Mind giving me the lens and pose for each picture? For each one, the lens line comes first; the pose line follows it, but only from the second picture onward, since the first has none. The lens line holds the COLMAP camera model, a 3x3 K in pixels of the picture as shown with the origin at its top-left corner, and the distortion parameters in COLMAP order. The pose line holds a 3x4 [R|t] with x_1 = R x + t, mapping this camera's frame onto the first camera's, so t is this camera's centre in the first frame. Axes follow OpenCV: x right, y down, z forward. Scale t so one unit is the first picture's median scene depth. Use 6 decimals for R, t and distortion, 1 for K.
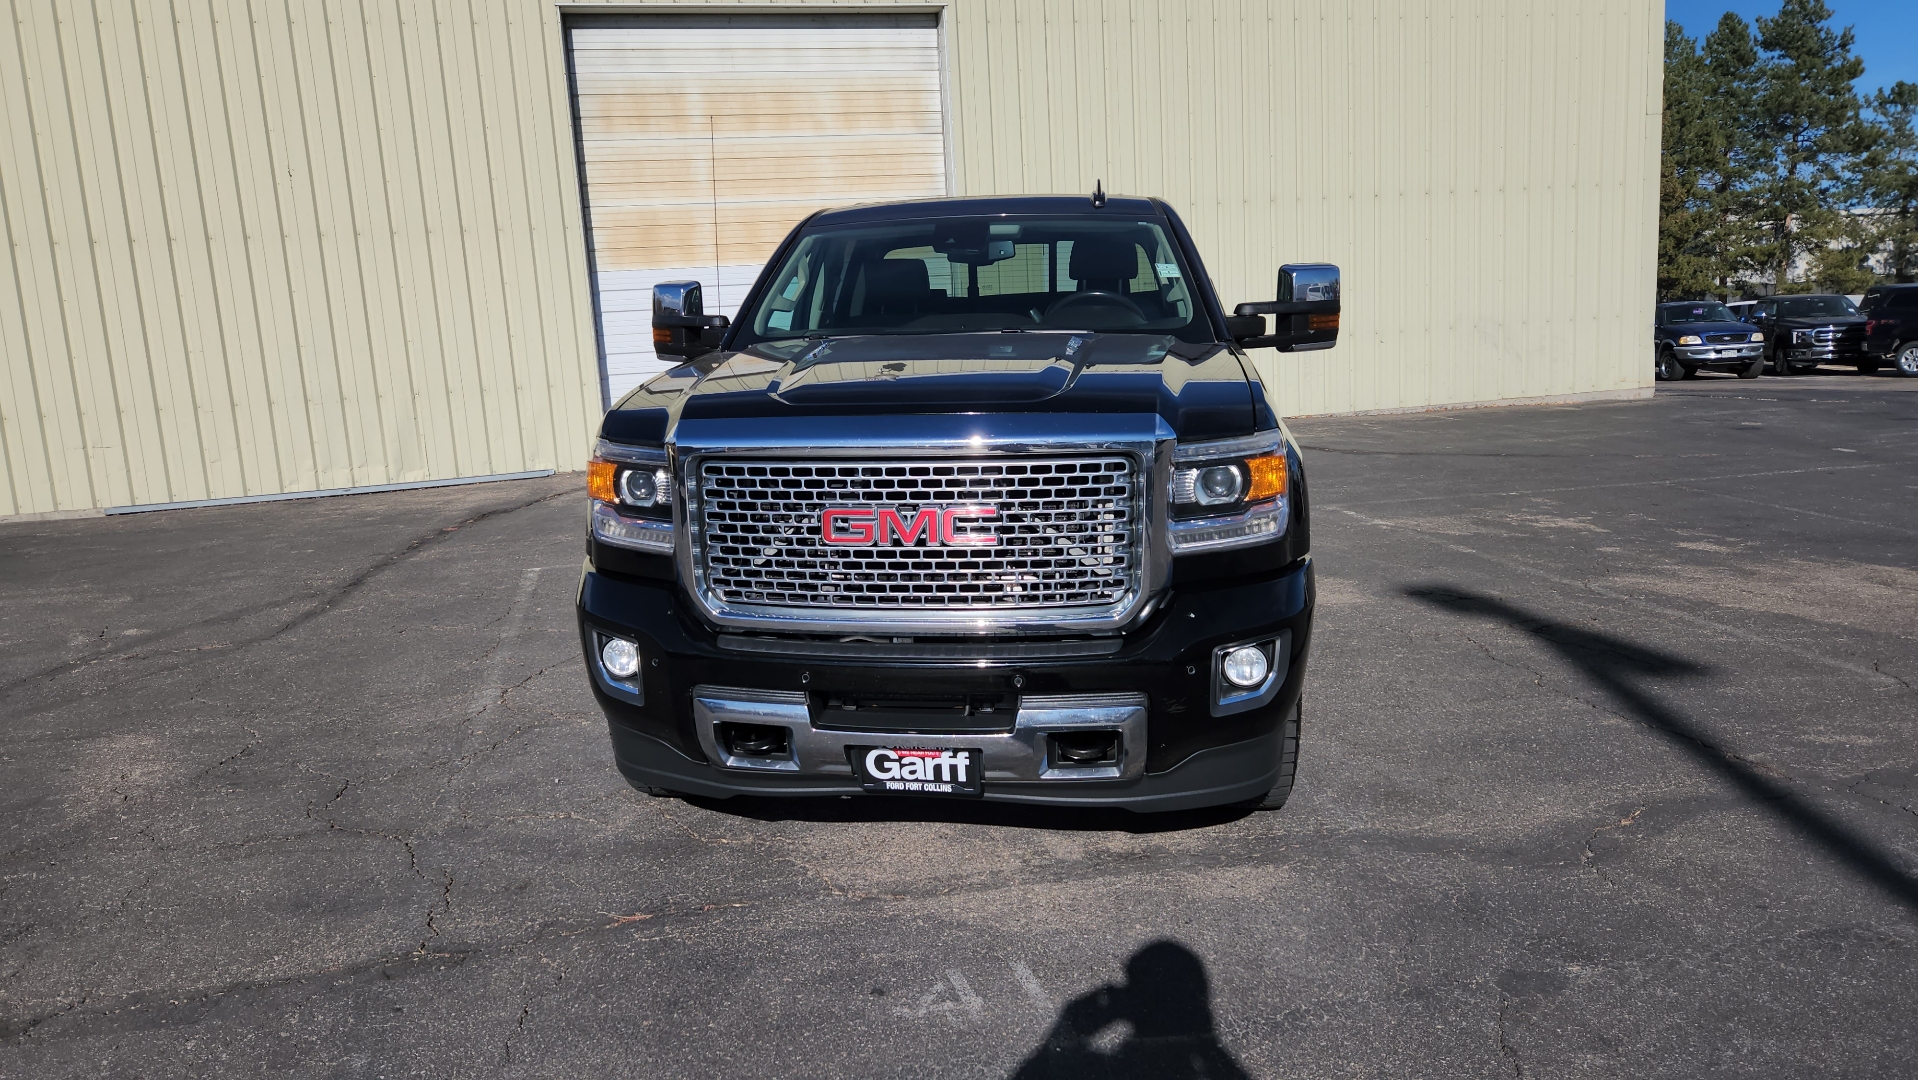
lens RADIAL K [[1281.3, 0, 932.7], [0, 1281.3, 548.5], [0, 0, 1]] dist [0.070157, -0.055540]
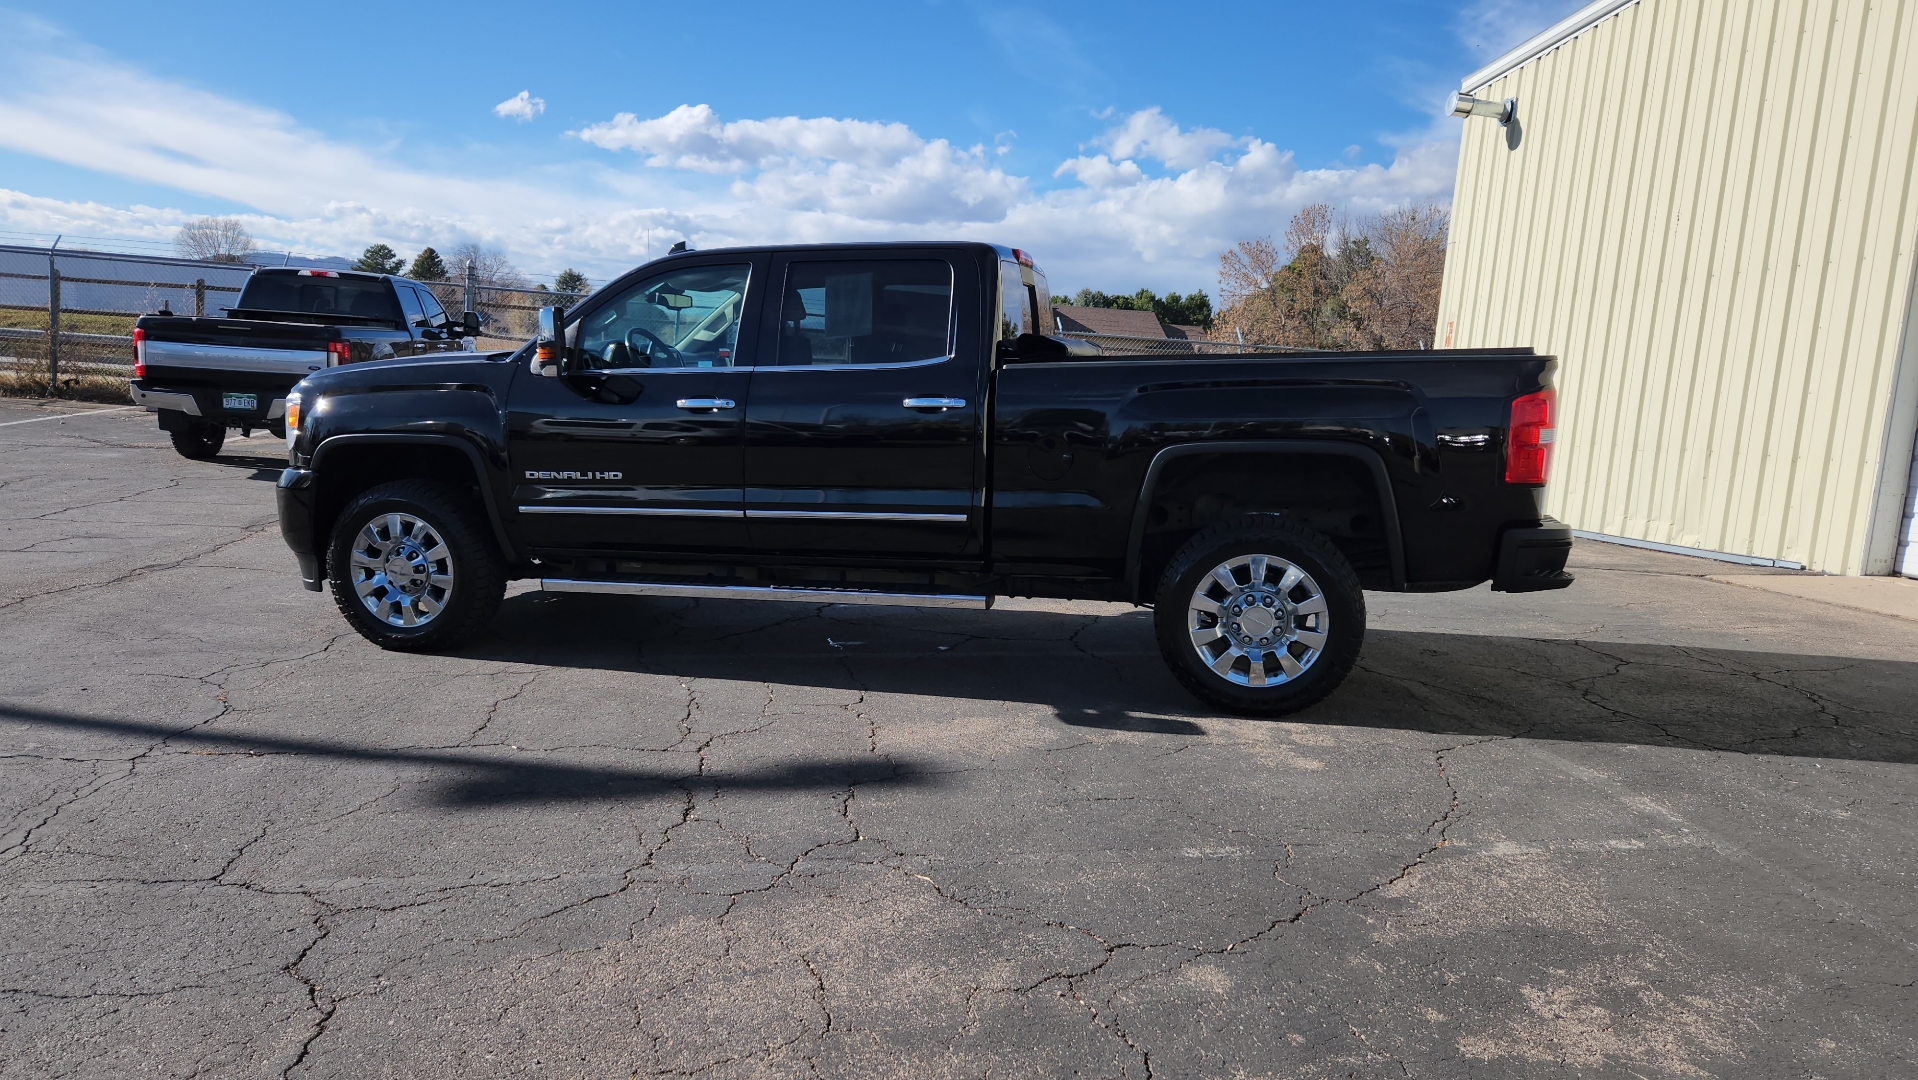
lens RADIAL K [[1281.3, 0, 931.2], [0, 1281.3, 544.3], [0, 0, 1]] dist [0.070157, -0.055540]
pose [[-0.111838, 0.169443, -0.979174, 1.351144], [-0.207786, 0.959586, 0.189786, -0.284036], [0.971760, 0.224684, -0.072110, 1.358079]]
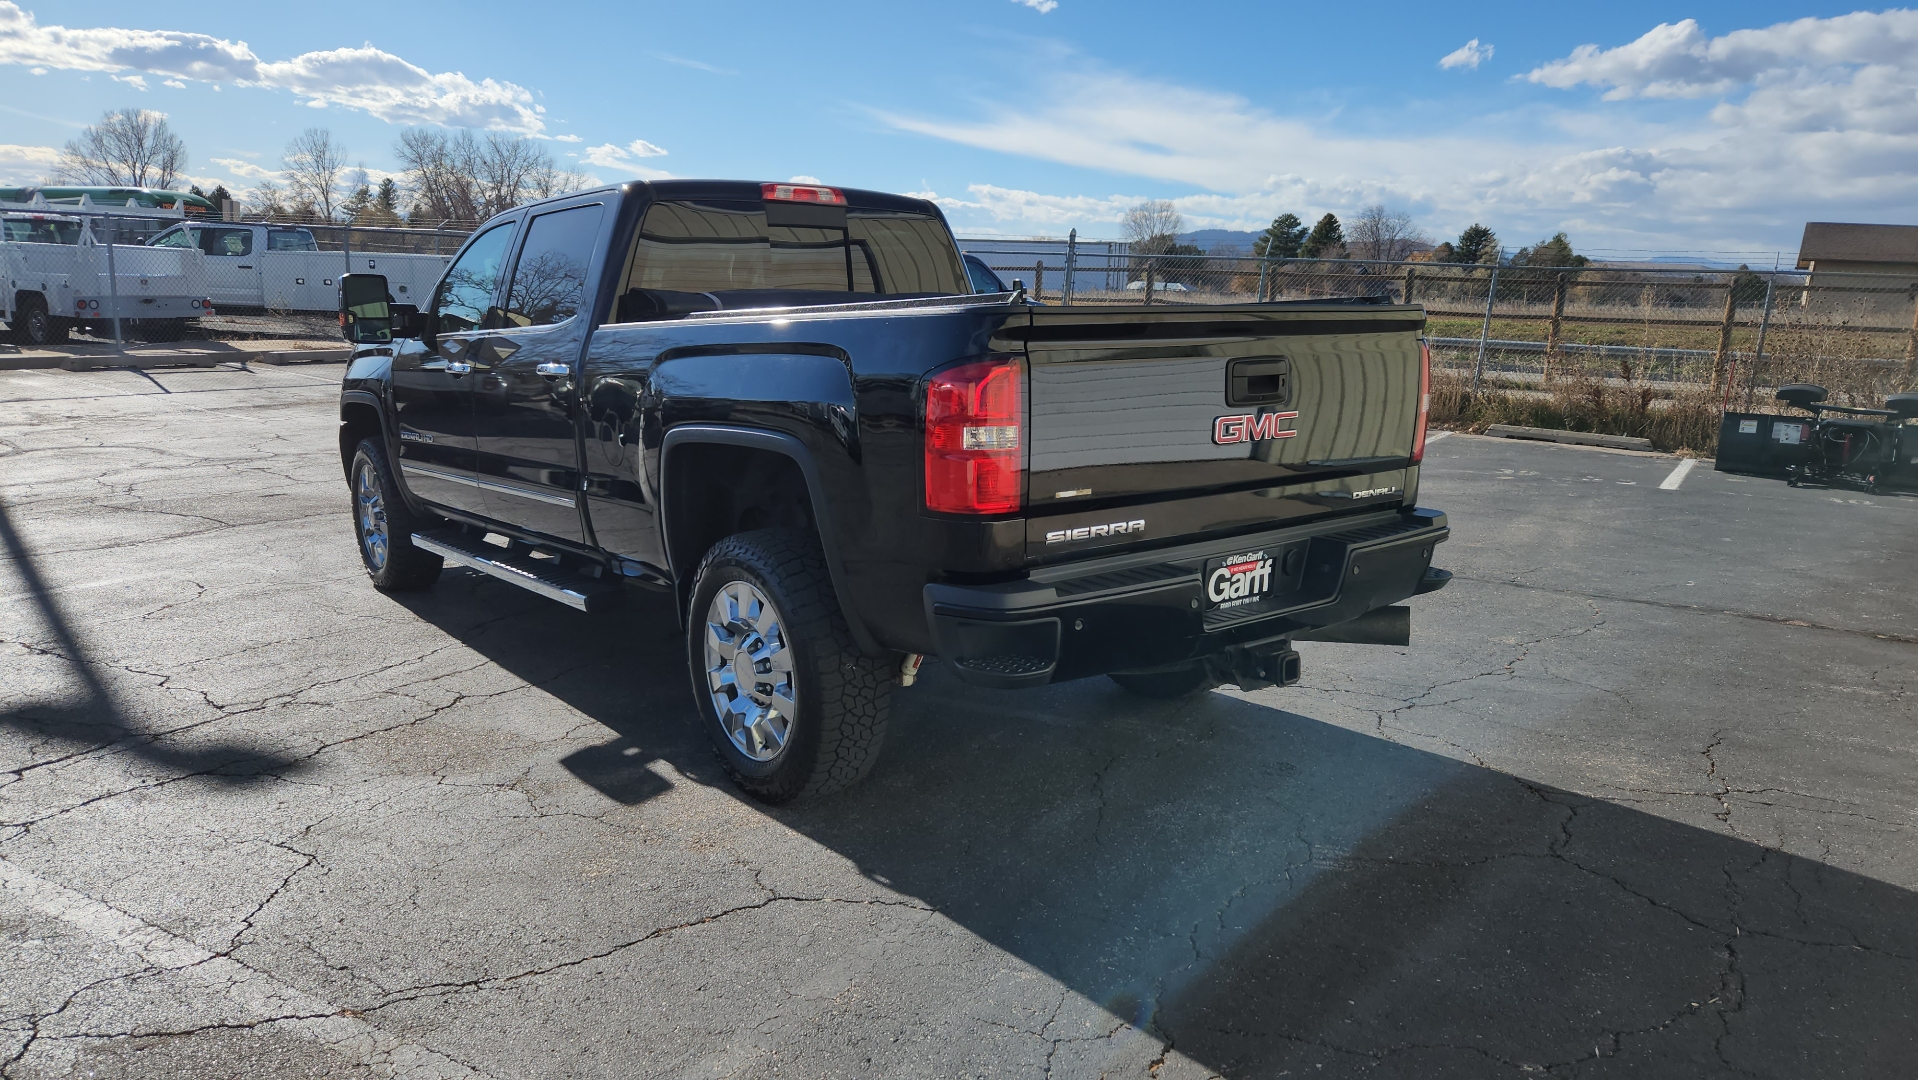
lens RADIAL K [[1281.3, 0, 944.0], [0, 1281.3, 560.1], [0, 0, 1]] dist [0.070157, -0.055540]
pose [[-0.699970, 0.163155, -0.695286, 0.752474], [-0.118969, 0.933313, 0.338781, -0.419502], [0.704193, 0.319854, -0.633881, 2.105651]]
